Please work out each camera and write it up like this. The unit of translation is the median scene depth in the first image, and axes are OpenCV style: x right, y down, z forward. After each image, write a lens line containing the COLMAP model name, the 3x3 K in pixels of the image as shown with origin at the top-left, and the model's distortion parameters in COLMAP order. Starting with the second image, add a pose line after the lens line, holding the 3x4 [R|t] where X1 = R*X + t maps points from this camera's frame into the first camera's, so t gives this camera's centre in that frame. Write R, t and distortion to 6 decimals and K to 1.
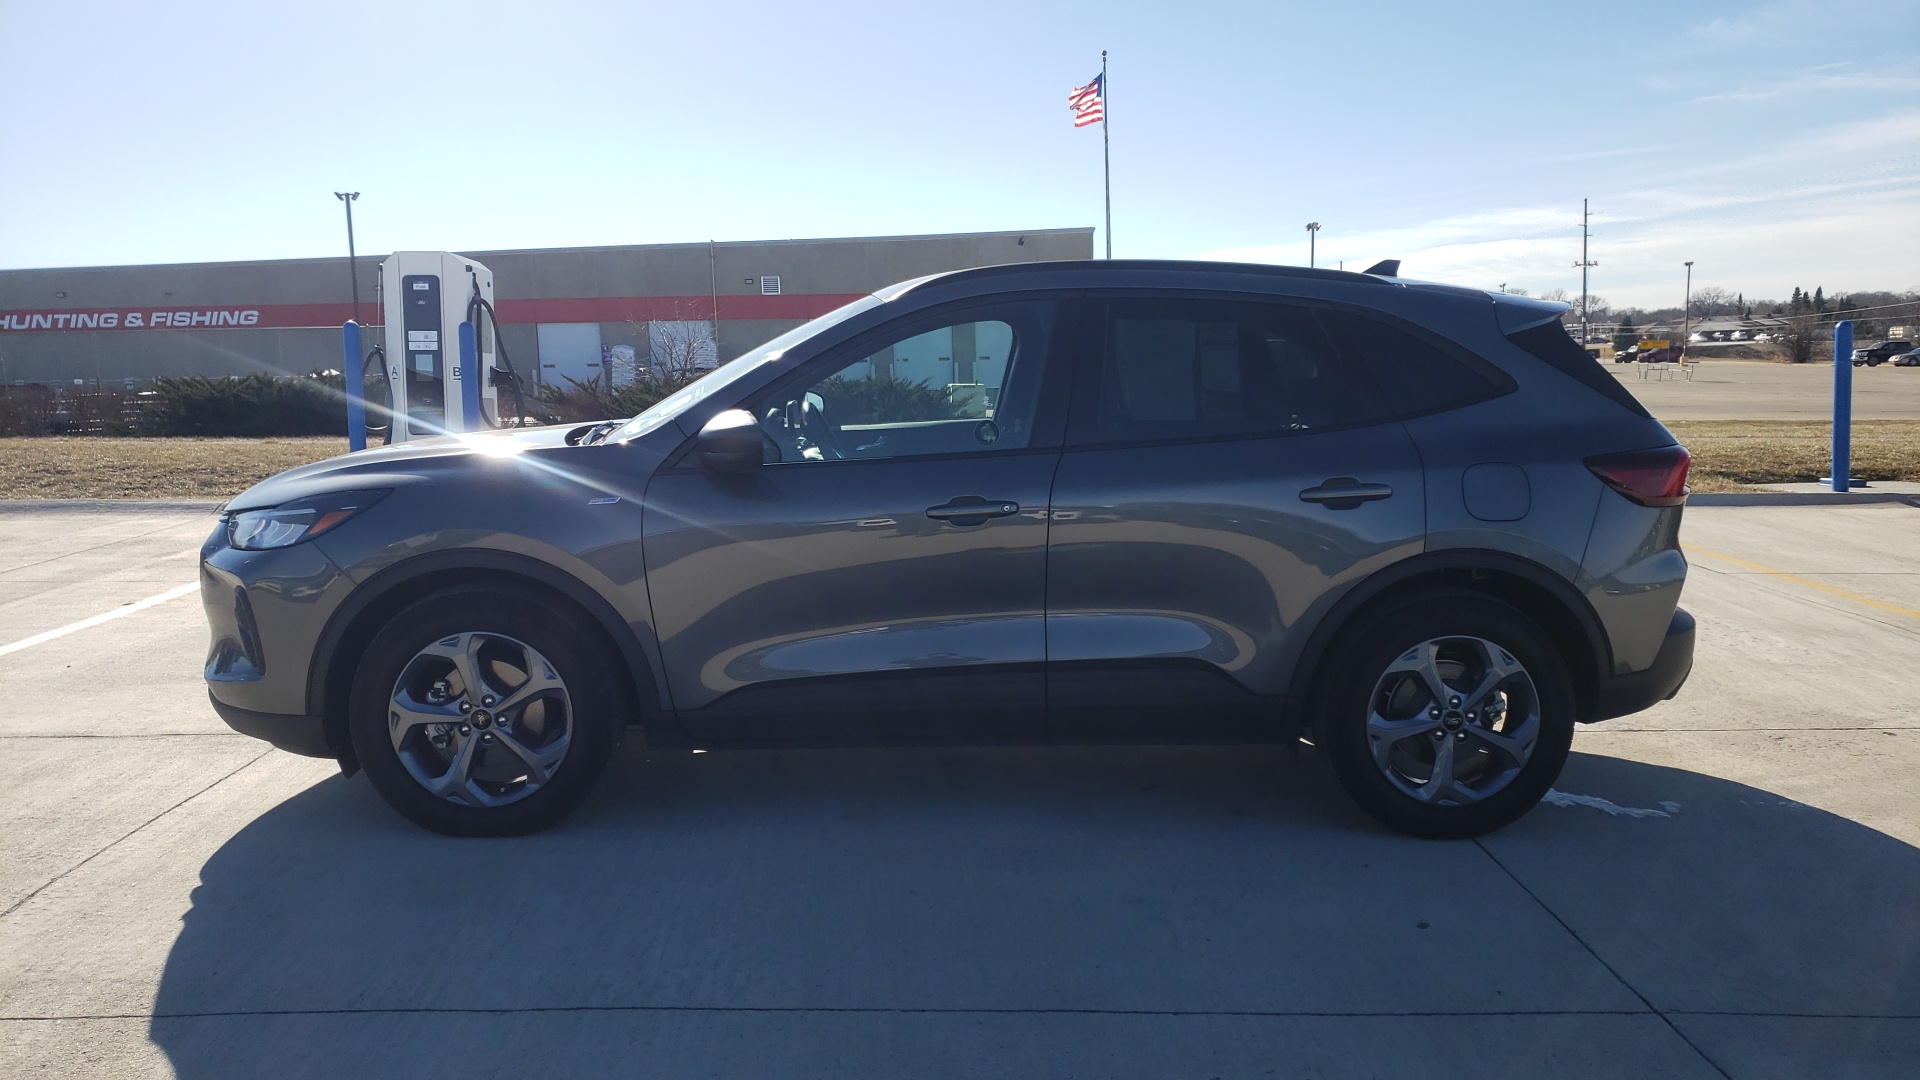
lens RADIAL K [[1486.1, 0, 974.5], [0, 1486.1, 543.8], [0, 0, 1]] dist [0.010864, 0.001386]
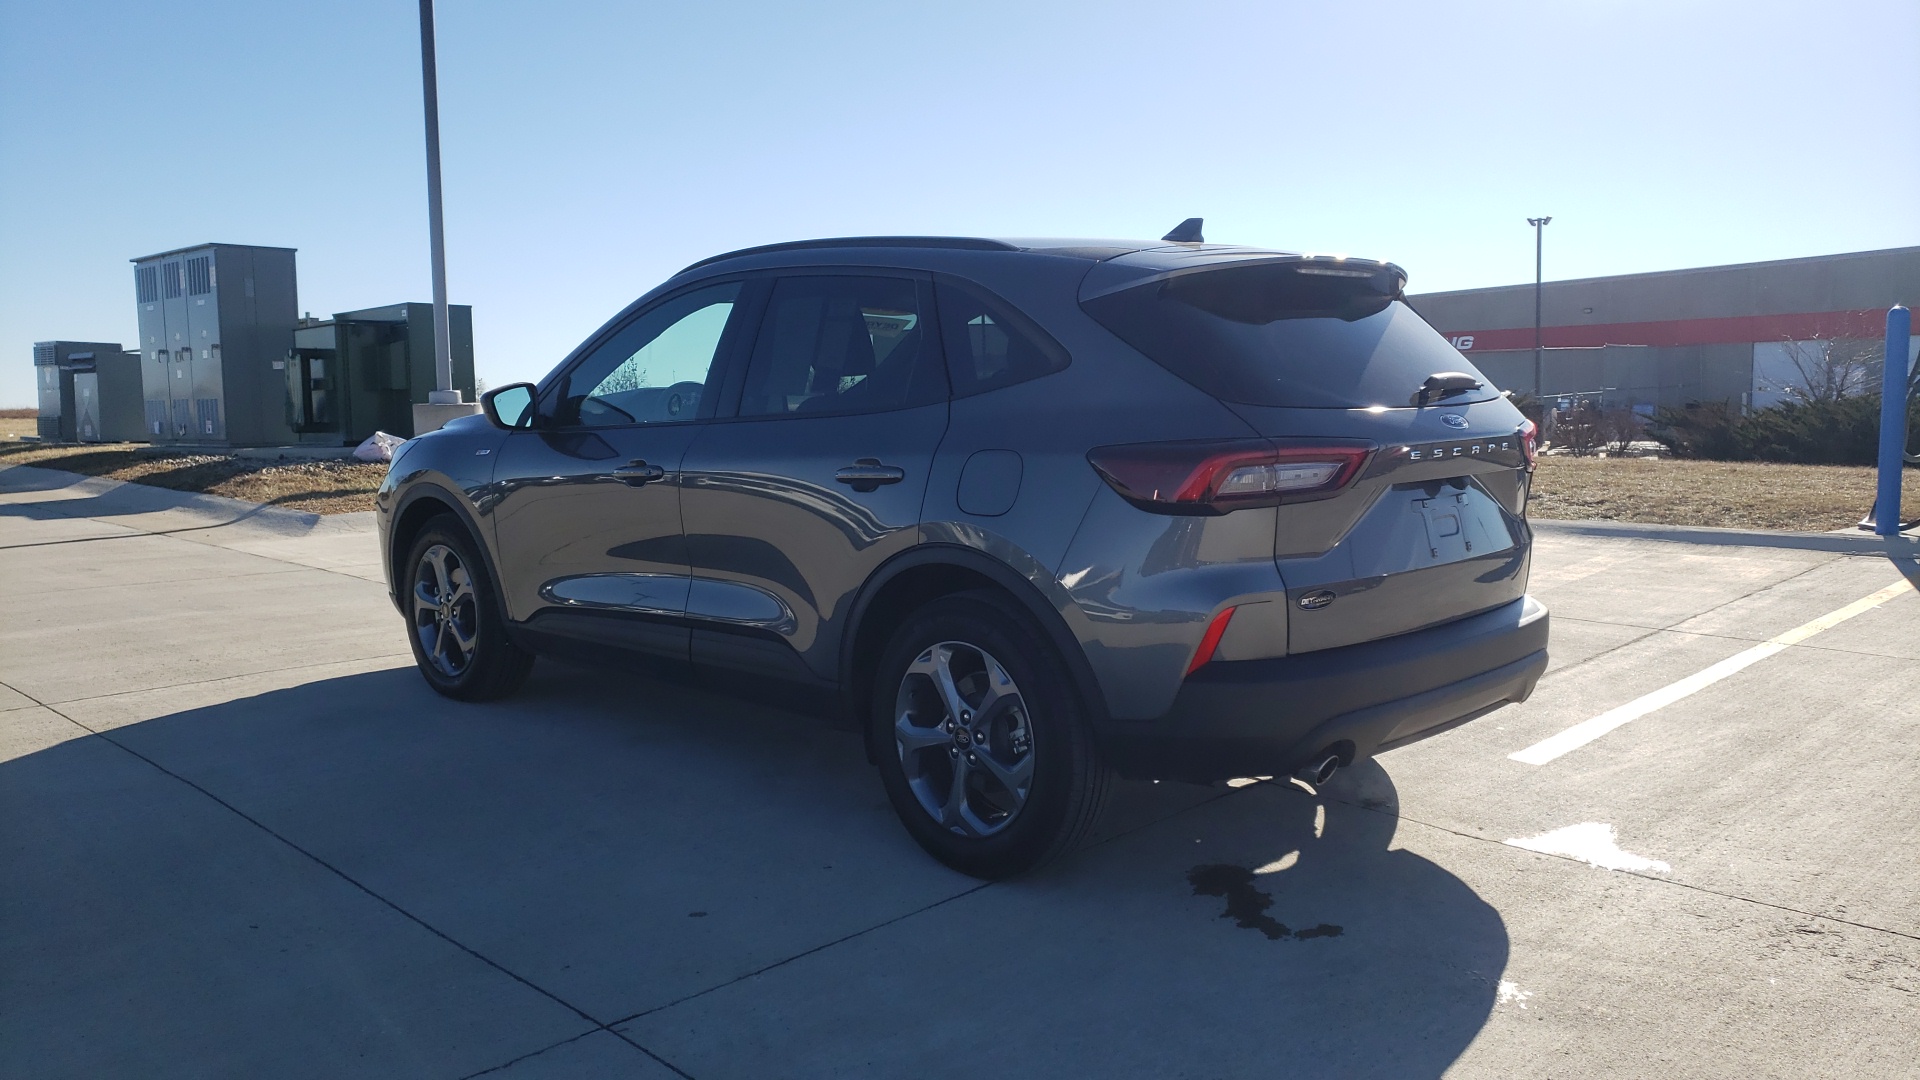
lens RADIAL K [[1486.1, 0, 978.0], [0, 1486.1, 546.6], [0, 0, 1]] dist [0.010864, 0.001386]
pose [[0.693306, 0.080197, -0.716167, 0.955284], [-0.090617, 0.995602, 0.023764, -0.016654], [0.714924, 0.048421, 0.697524, 0.385927]]
